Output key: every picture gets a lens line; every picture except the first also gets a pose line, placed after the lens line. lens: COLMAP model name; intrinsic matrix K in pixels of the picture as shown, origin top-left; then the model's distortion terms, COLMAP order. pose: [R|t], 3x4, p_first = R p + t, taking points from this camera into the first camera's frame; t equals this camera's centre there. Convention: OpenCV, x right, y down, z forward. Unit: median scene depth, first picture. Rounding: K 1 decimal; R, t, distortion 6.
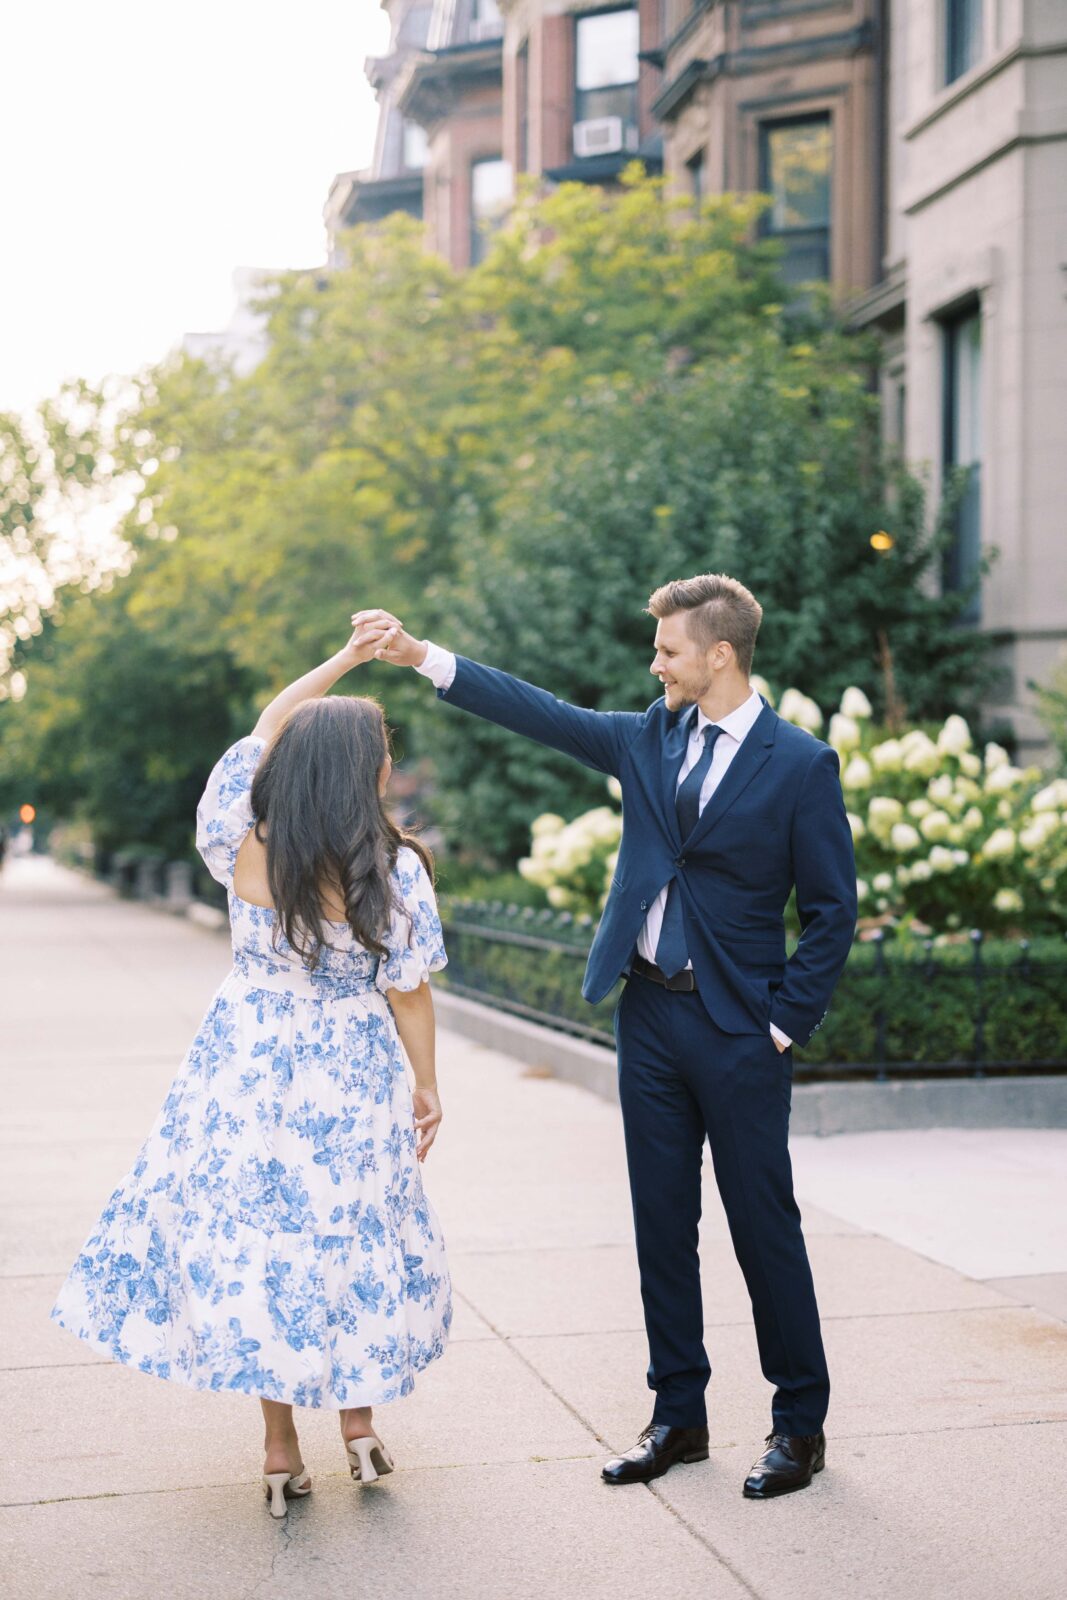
lens RADIAL K [[2429.9, 0, 531.8], [0, 2429.9, 860.7], [0, 0, 1]] dist [0.017089, 0.000000]
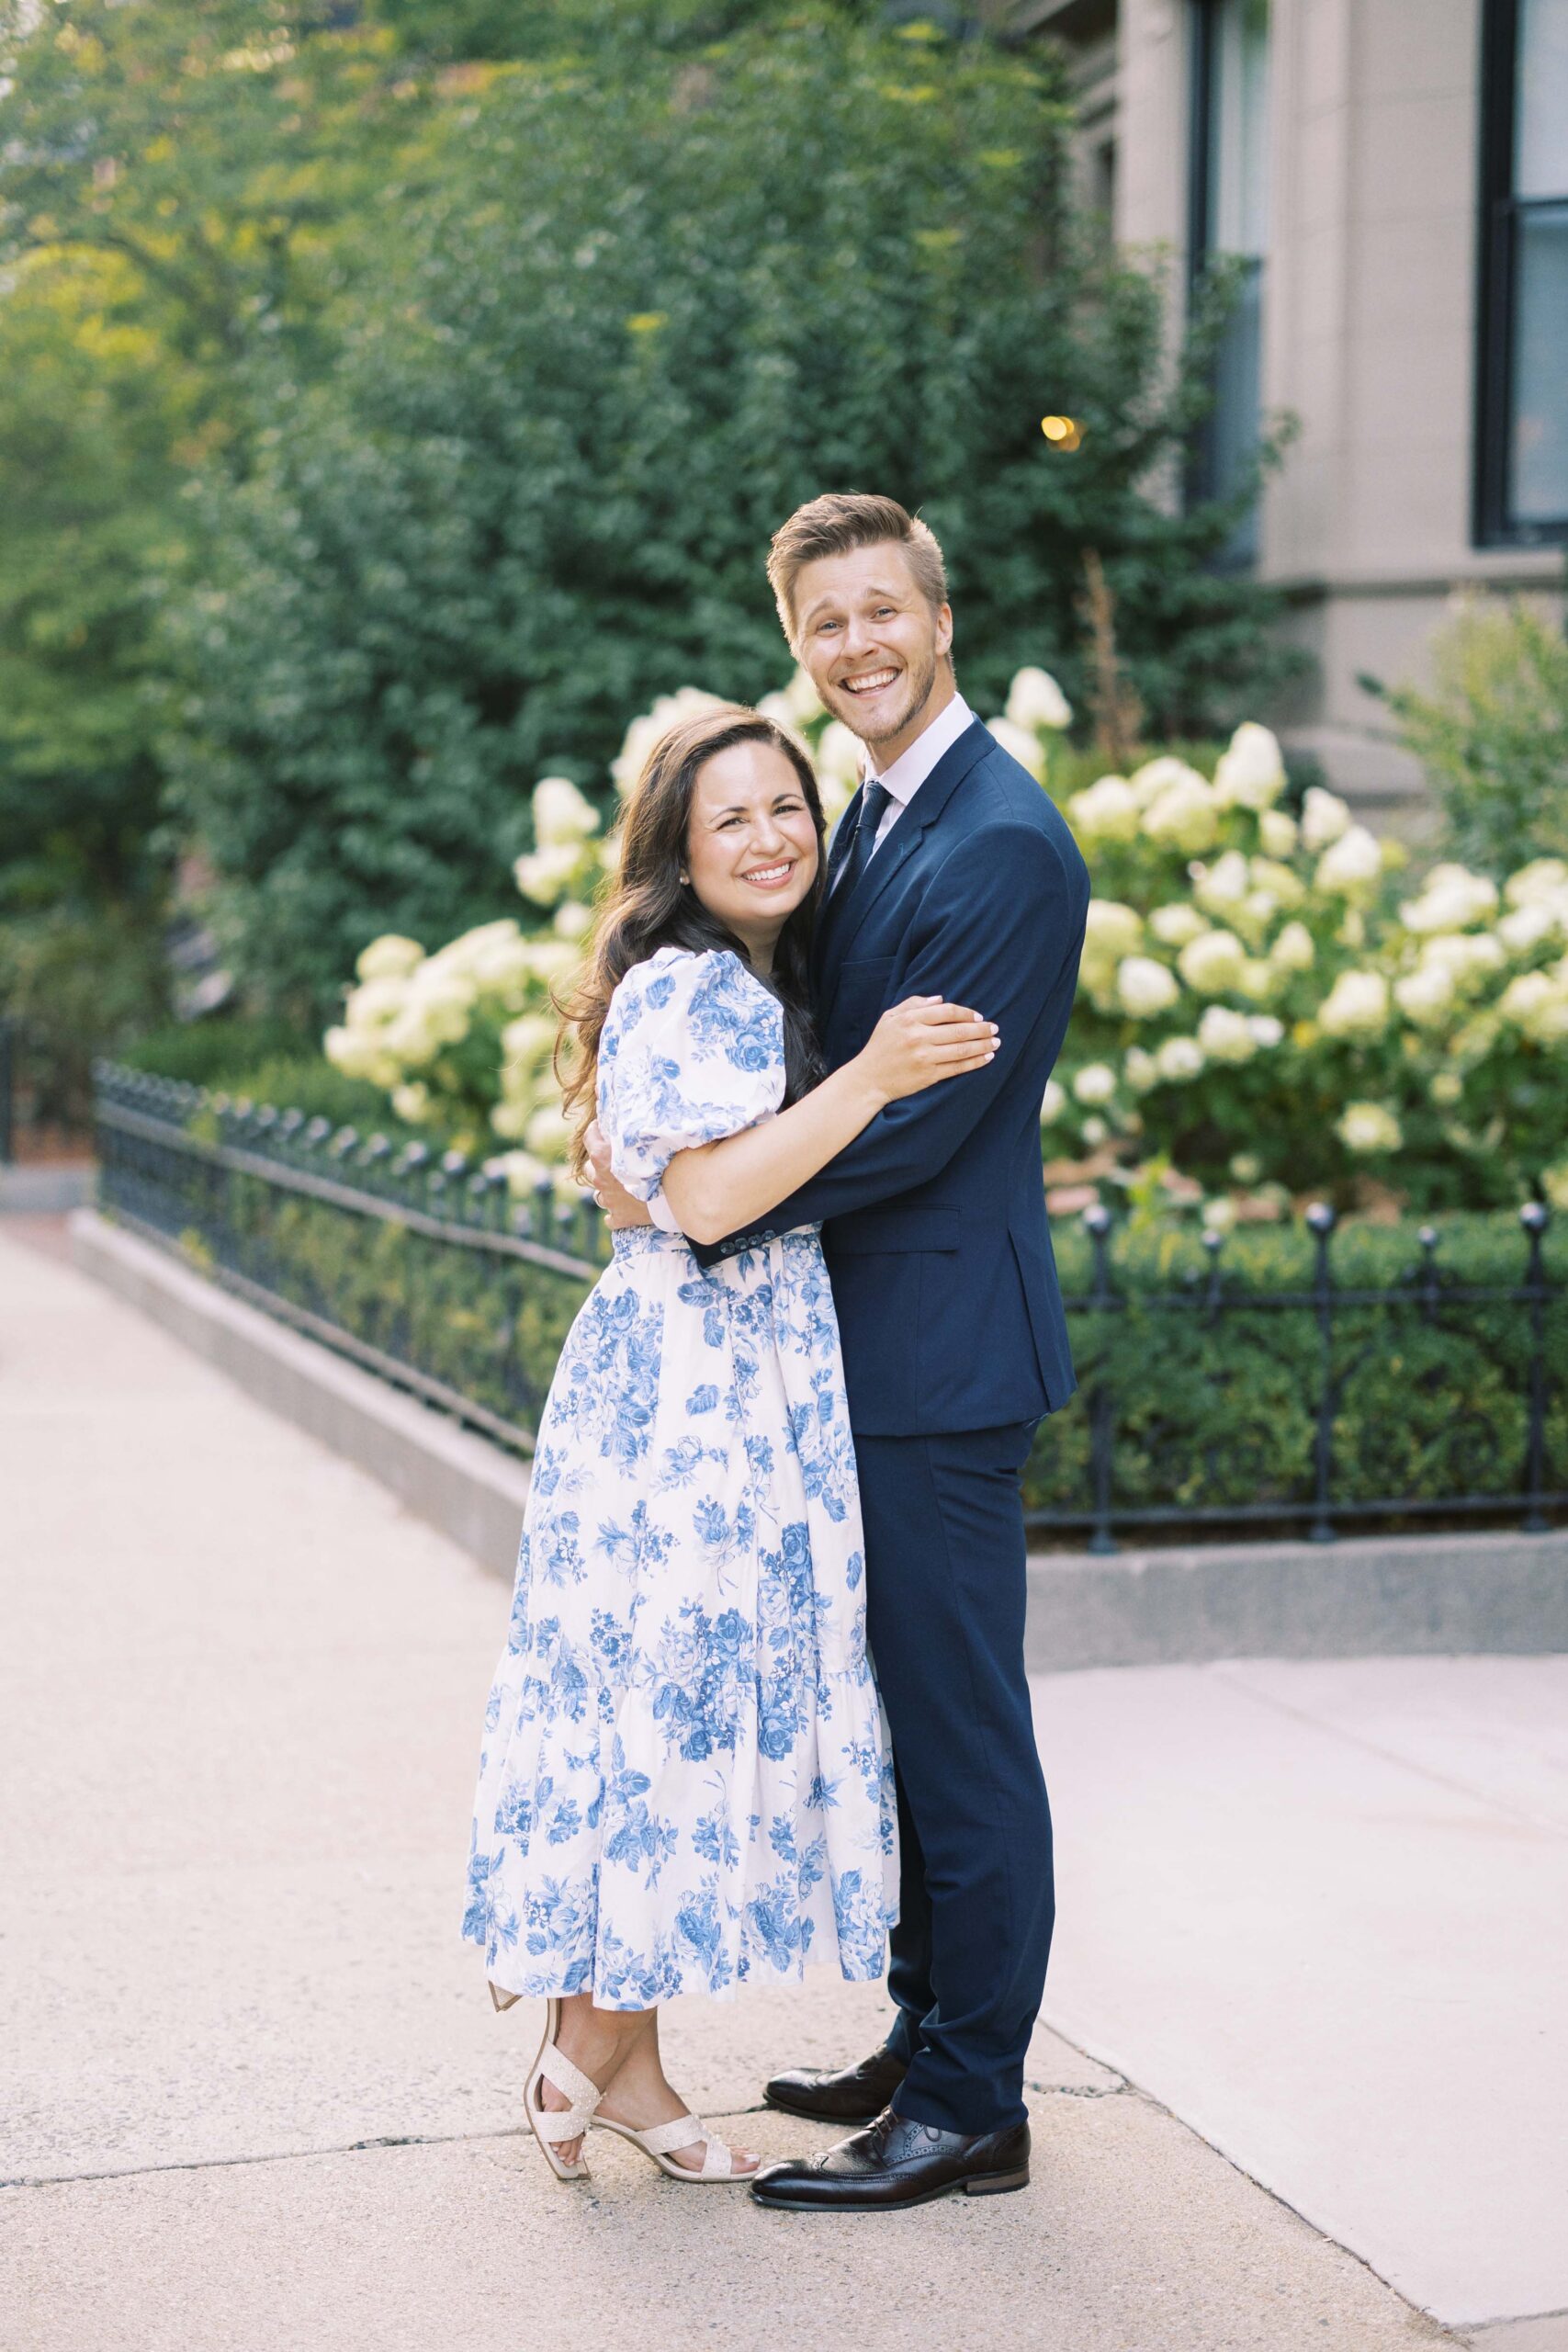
lens RADIAL K [[3571.5, 0, 744.6], [0, 3571.5, 1257.7], [0, 0, 1]] dist [0.017089, 0.000000]
pose [[0.997773, 0.000028, 0.066702, 0.024940], [-0.004873, 0.997359, 0.072466, -0.005225], [-0.066524, -0.072629, 0.995138, 0.248656]]
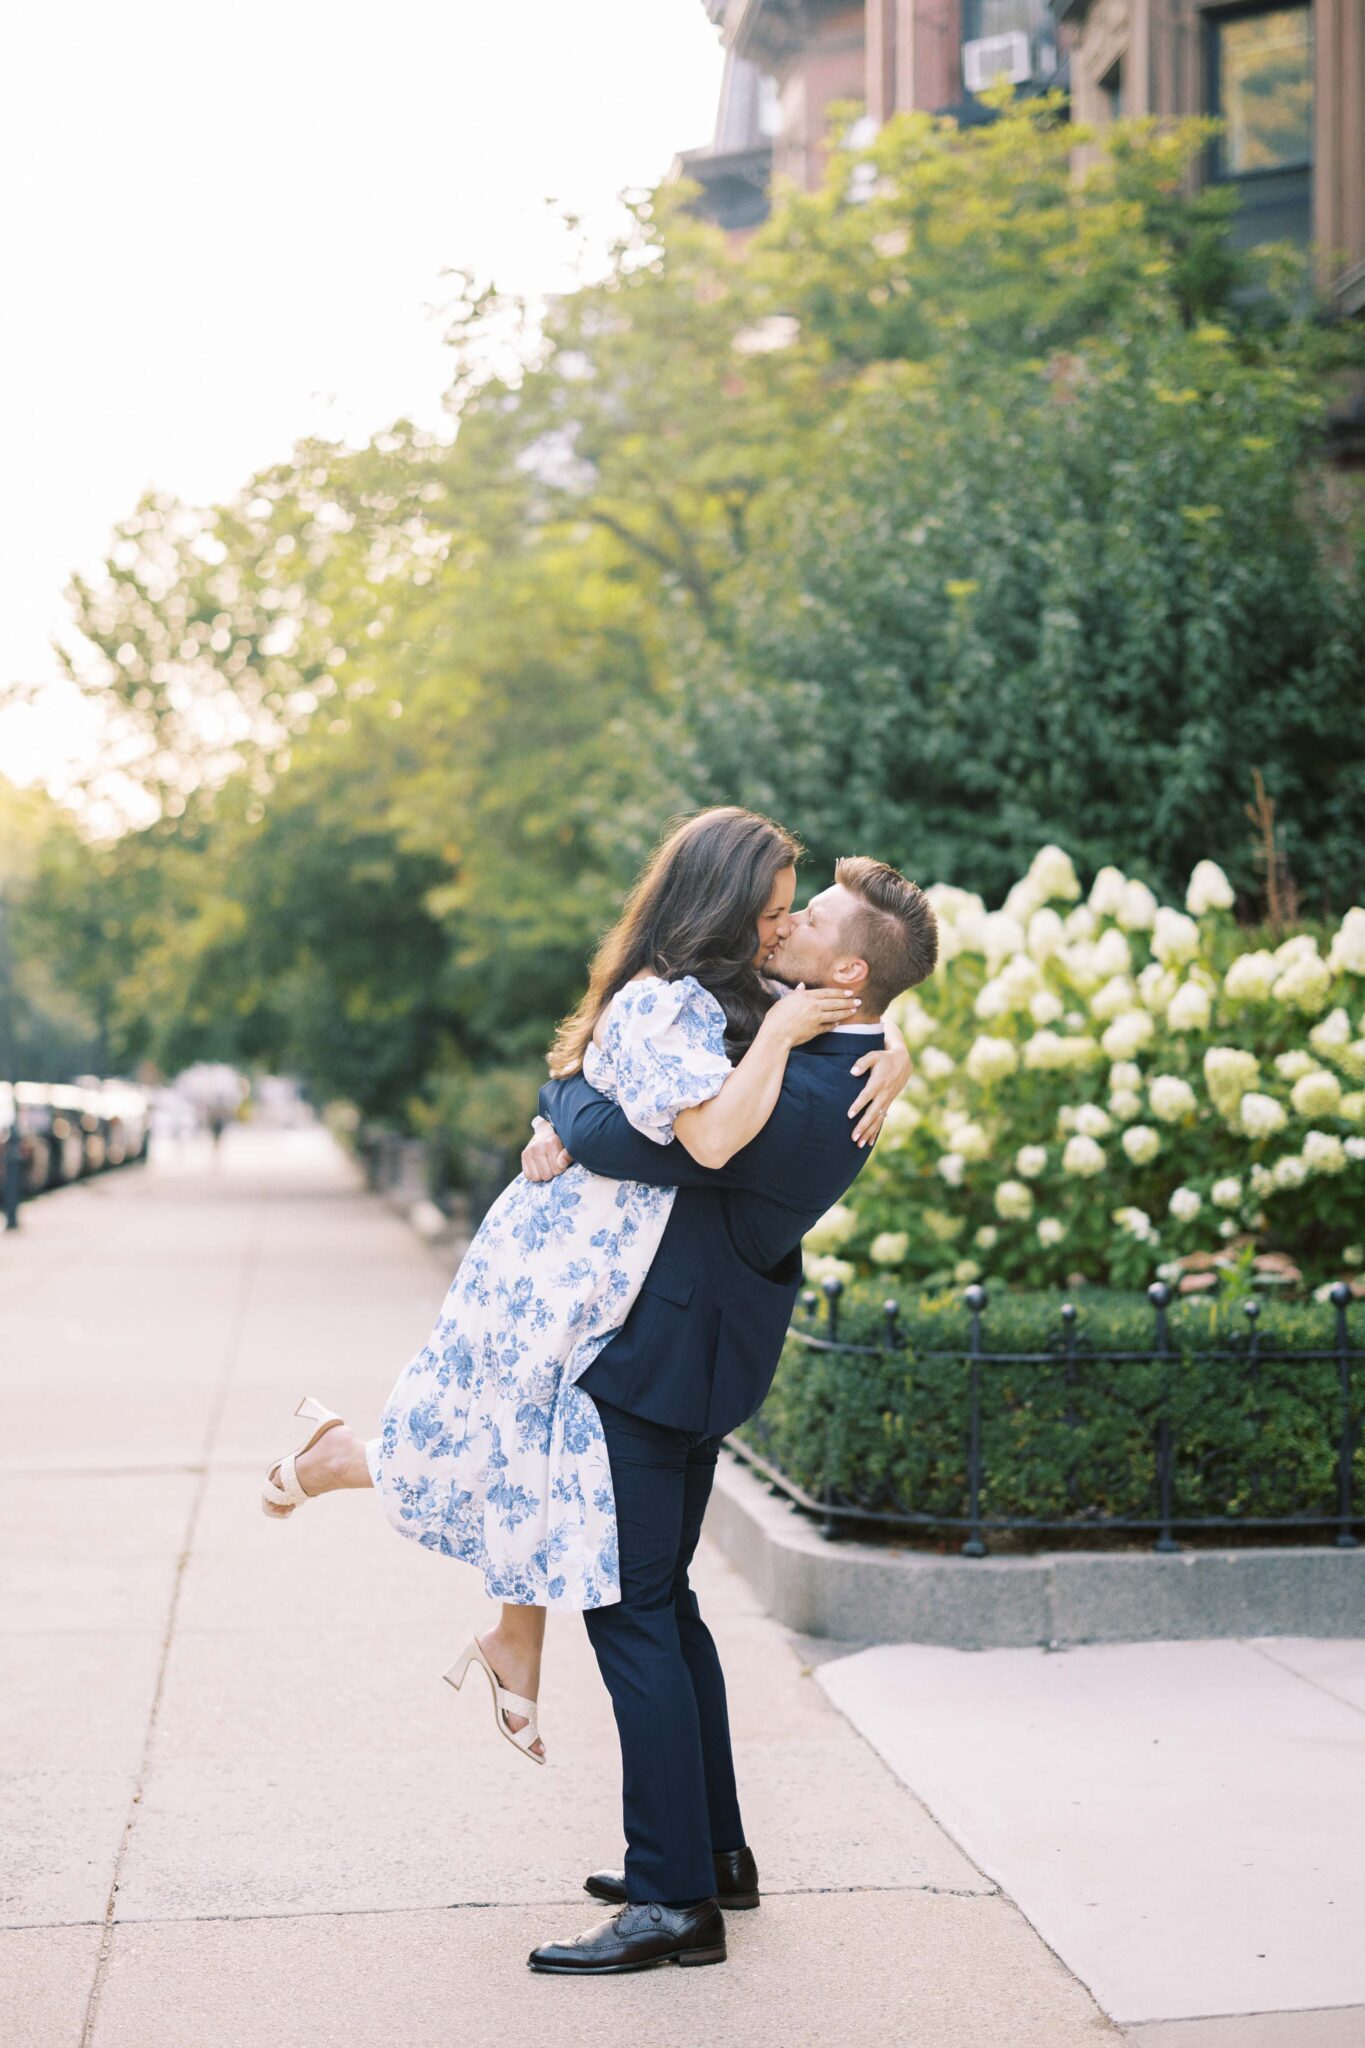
lens RADIAL K [[3303.7, 0, 721.6], [0, 3303.7, 1023.5], [0, 0, 1]] dist [0.044478, 0.000000]
pose [[0.993907, -0.006694, -0.110022, 0.084626], [0.003221, 0.999492, -0.031712, -0.004815], [0.110178, 0.031165, 0.993423, 0.148959]]
